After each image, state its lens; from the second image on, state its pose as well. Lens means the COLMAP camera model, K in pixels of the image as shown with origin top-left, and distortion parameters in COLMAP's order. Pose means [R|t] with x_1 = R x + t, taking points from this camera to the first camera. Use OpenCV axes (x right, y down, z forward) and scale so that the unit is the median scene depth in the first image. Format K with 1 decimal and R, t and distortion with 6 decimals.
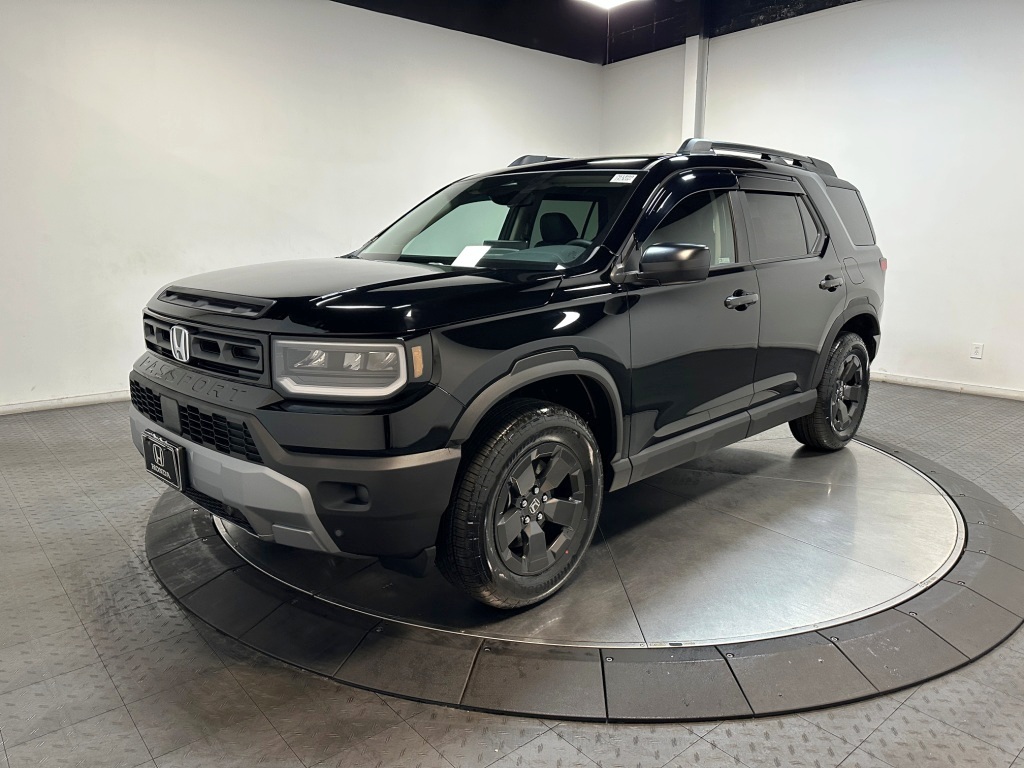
lens RADIAL K [[705.6, 0, 512.0], [0, 705.6, 384.0], [0, 0, 1]] dist [0.125597, -0.169648]
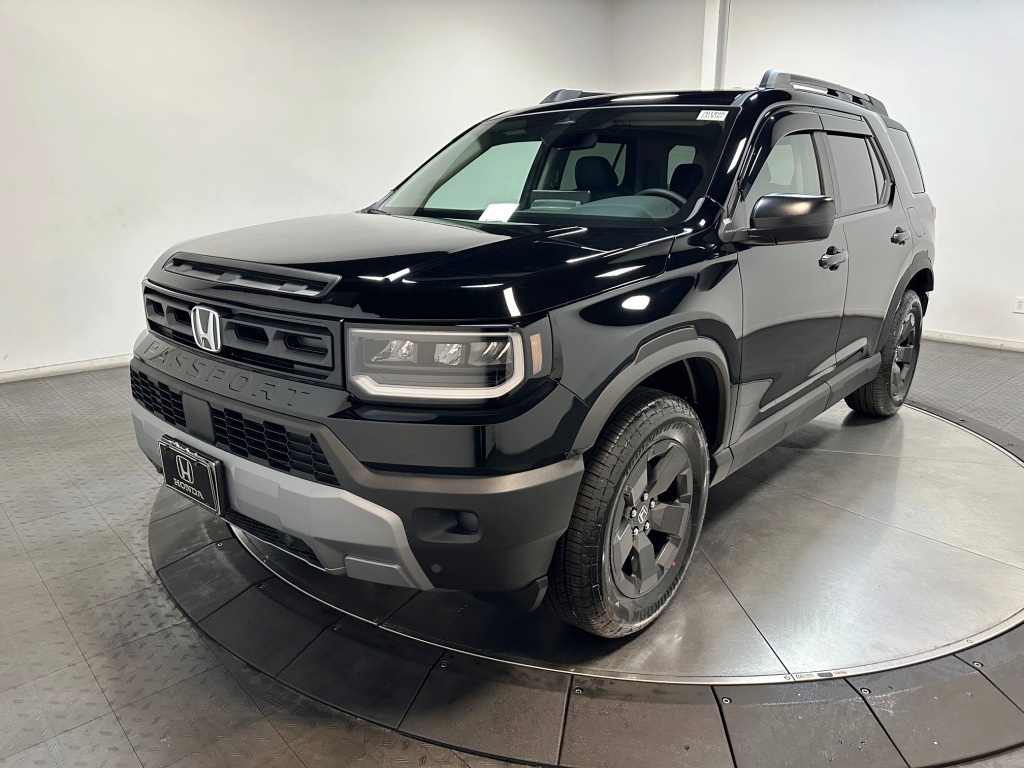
lens RADIAL K [[705.6, 0, 512.0], [0, 705.6, 384.0], [0, 0, 1]] dist [0.125597, -0.169648]
pose [[0.997565, -0.022959, 0.065848, -0.177840], [0.018267, 0.997310, 0.070993, -0.044990], [-0.067301, -0.069617, 0.995301, 0.186113]]
